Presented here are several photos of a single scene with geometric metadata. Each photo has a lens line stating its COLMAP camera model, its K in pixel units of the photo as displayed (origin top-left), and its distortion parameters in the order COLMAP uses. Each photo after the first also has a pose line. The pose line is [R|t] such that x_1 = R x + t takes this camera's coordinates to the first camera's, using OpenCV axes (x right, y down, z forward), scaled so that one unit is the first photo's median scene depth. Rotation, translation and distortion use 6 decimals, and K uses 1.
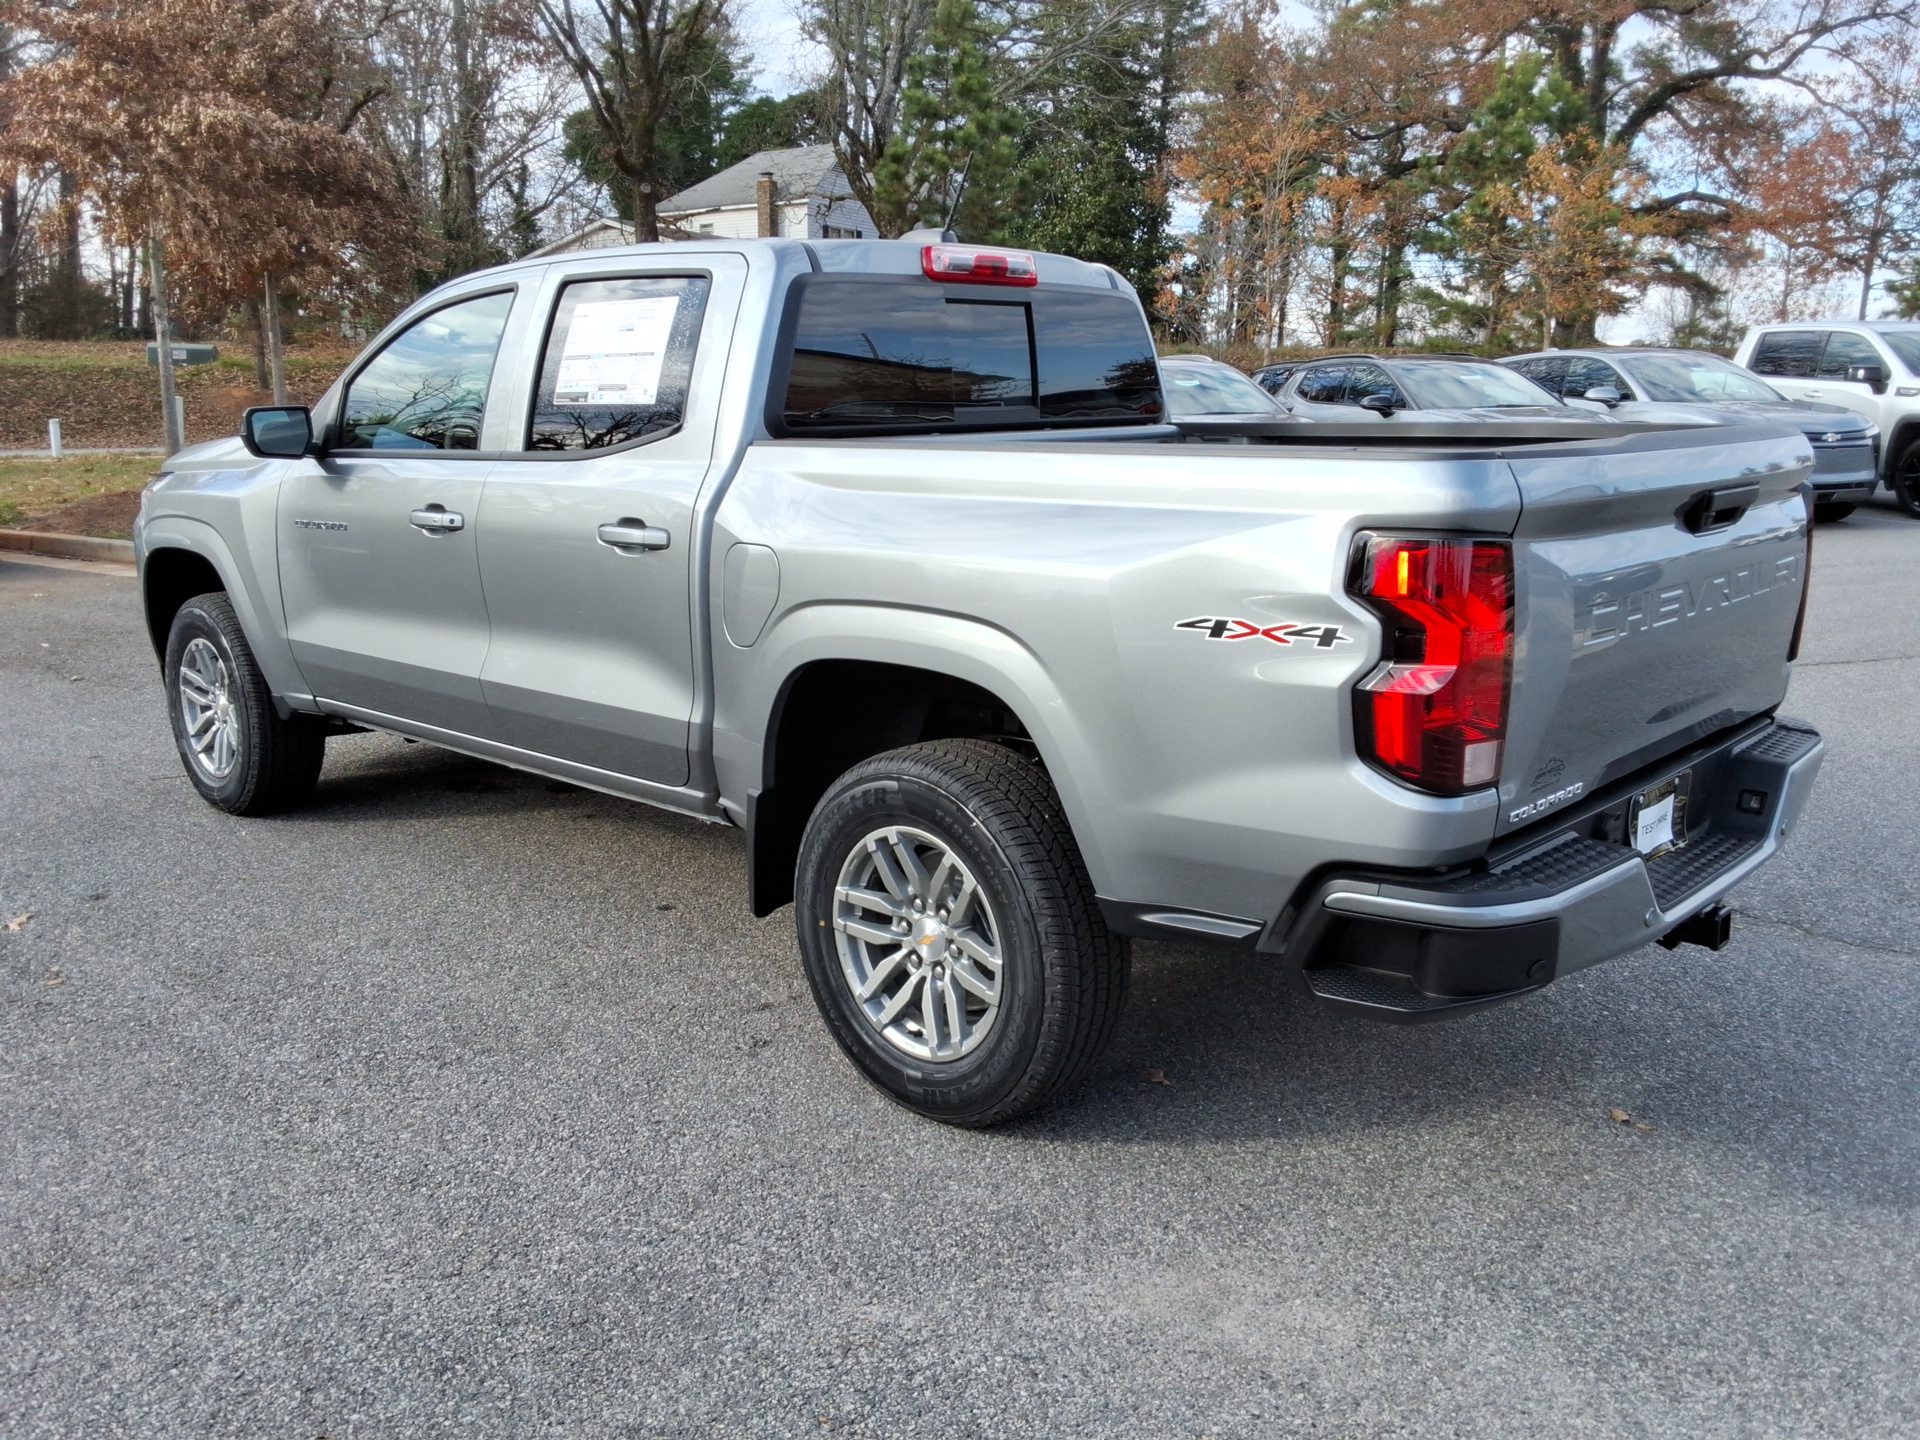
lens RADIAL K [[1553.6, 0, 973.0], [0, 1553.6, 716.1], [0, 0, 1]] dist [0.096460, -0.153006]
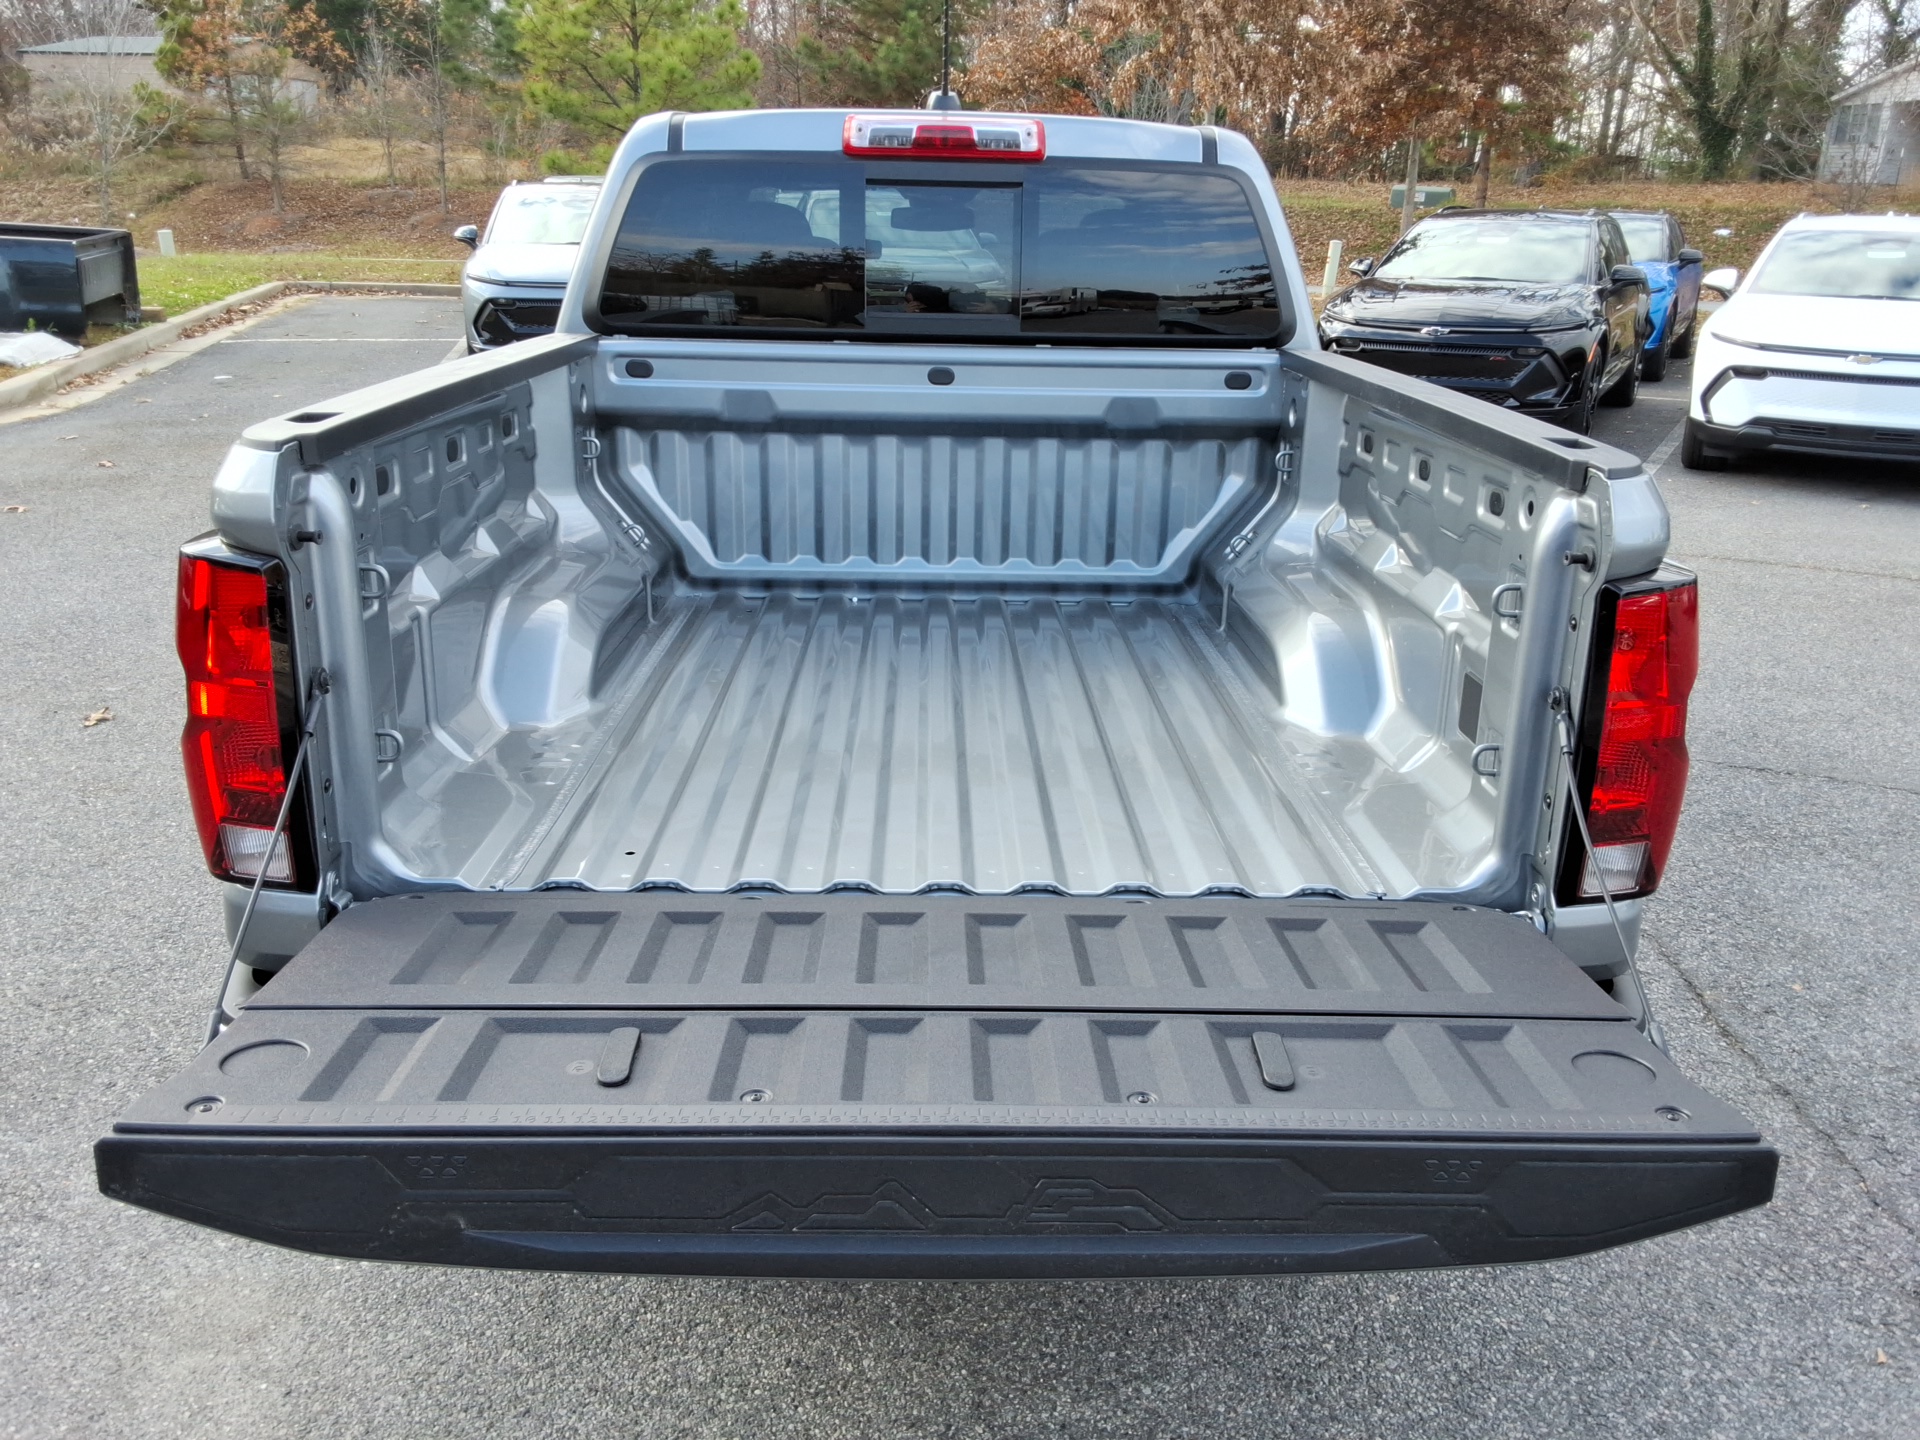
lens RADIAL K [[1555.4, 0, 953.6], [0, 1555.4, 715.3], [0, 0, 1]] dist [0.060300, -0.096320]
pose [[0.691093, 0.242615, -0.680830, 0.807460], [-0.177010, 0.970105, 0.166021, -0.165529], [0.700756, 0.005778, 0.713378, 0.529588]]
